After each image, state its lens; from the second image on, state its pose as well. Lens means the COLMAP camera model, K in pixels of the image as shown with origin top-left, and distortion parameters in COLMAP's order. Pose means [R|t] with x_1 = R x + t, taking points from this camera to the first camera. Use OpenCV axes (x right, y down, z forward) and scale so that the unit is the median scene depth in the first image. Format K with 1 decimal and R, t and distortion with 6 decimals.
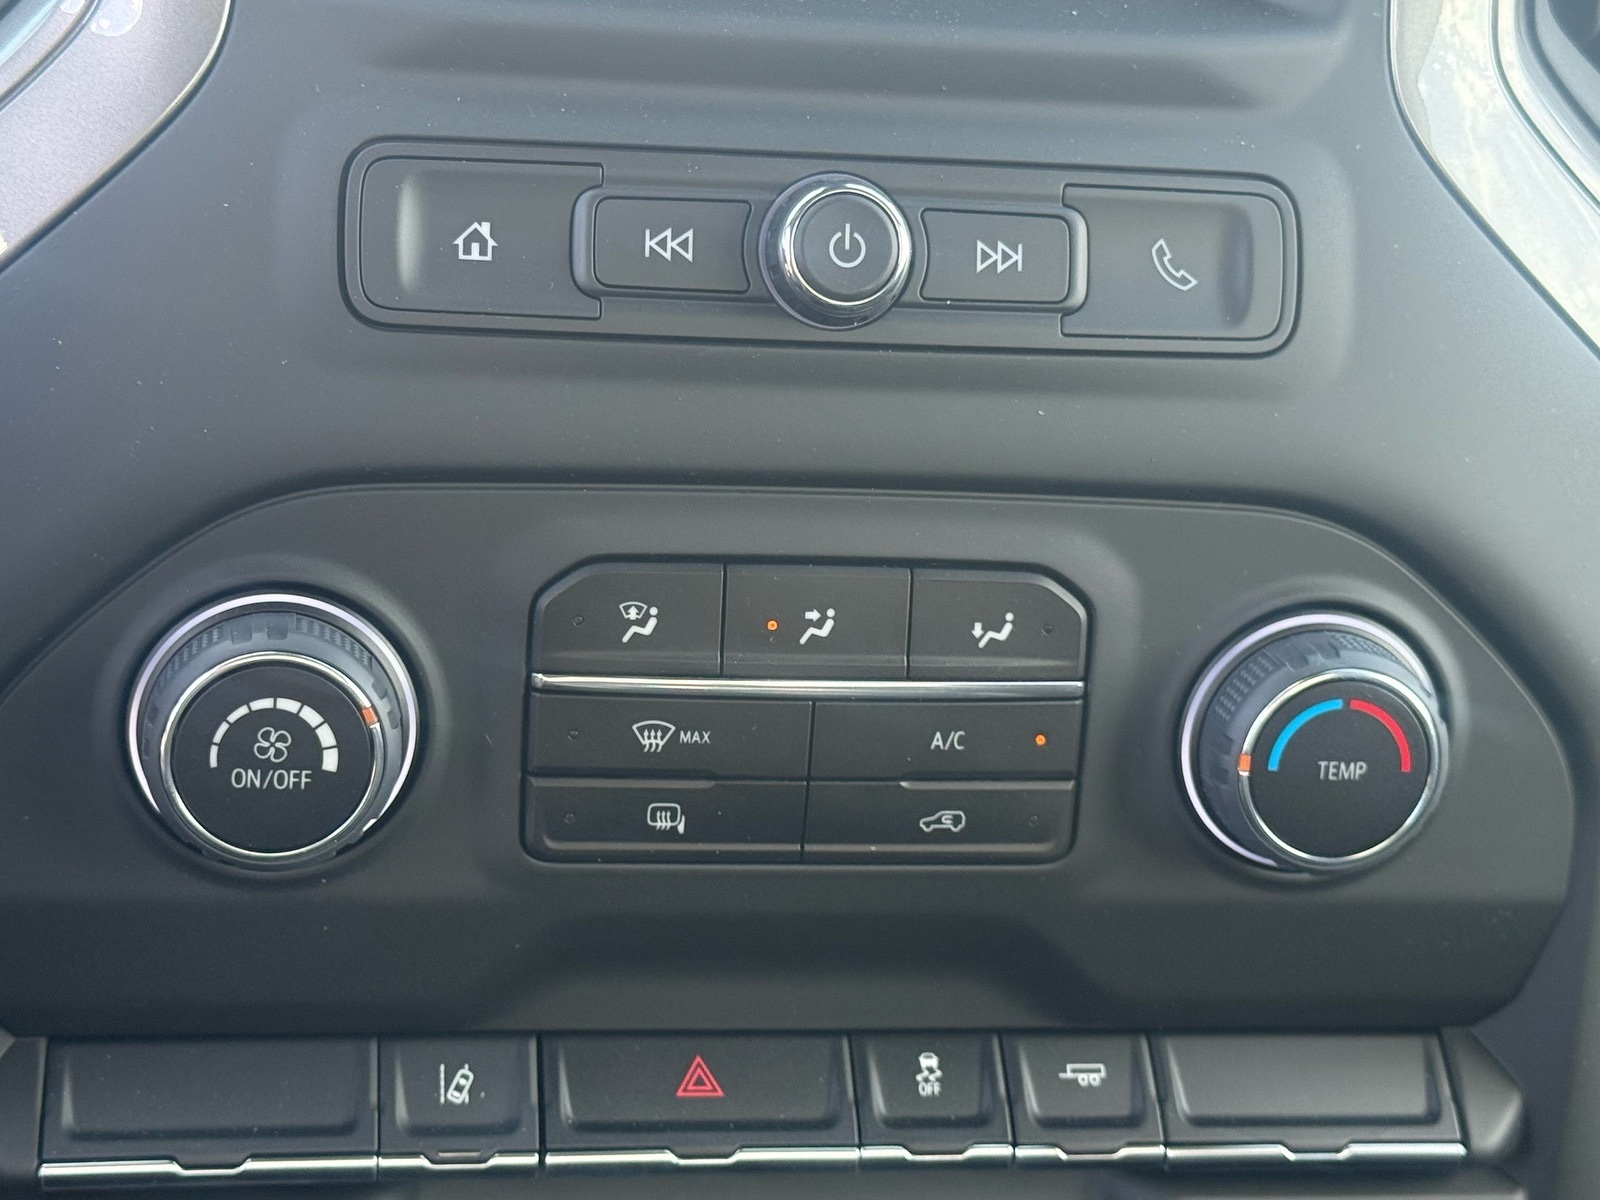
lens RADIAL K [[2956.1, 0, 800.0], [0, 2956.1, 600.0], [0, 0, 1]] dist [0.151194, -0.126179]
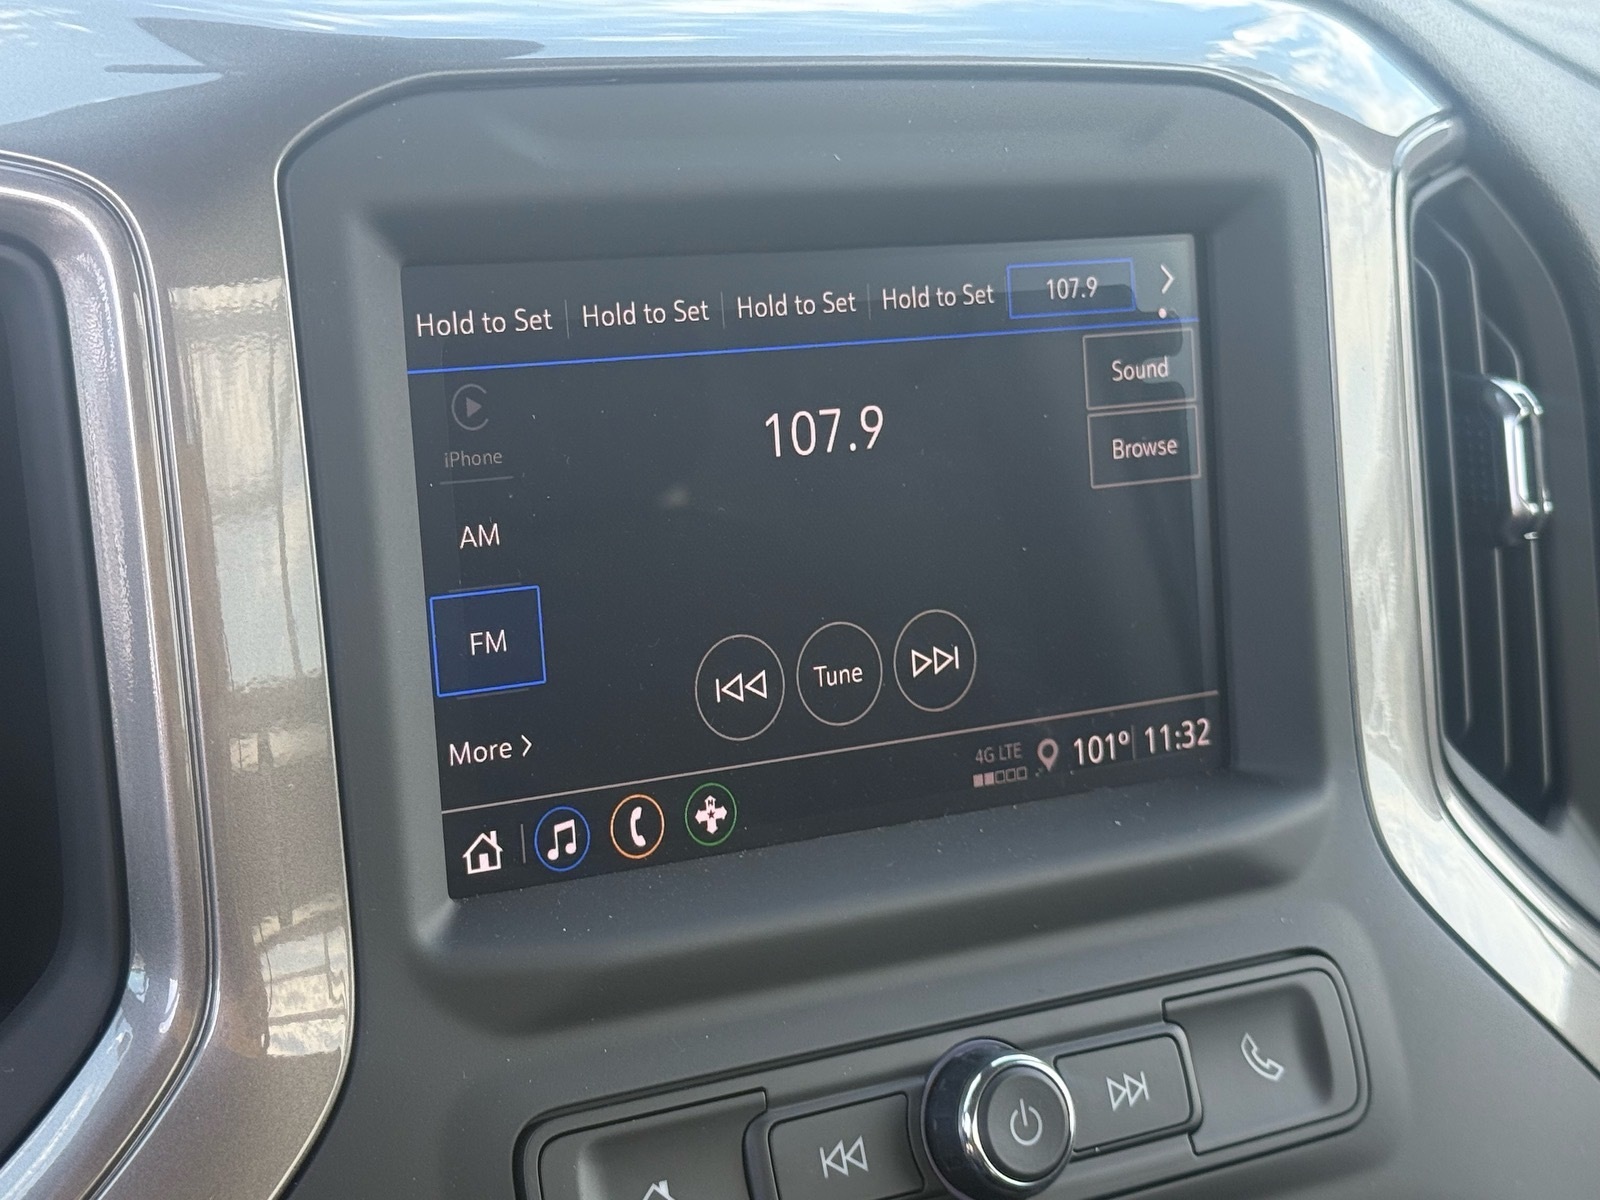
lens RADIAL K [[2956.1, 0, 800.0], [0, 2956.1, 600.0], [0, 0, 1]] dist [0.151194, -0.126179]
pose [[0.906275, -0.143110, 0.397725, -0.393111], [0.191253, 0.977948, -0.083910, -0.211425], [-0.376946, 0.152112, 0.913660, 0.130032]]
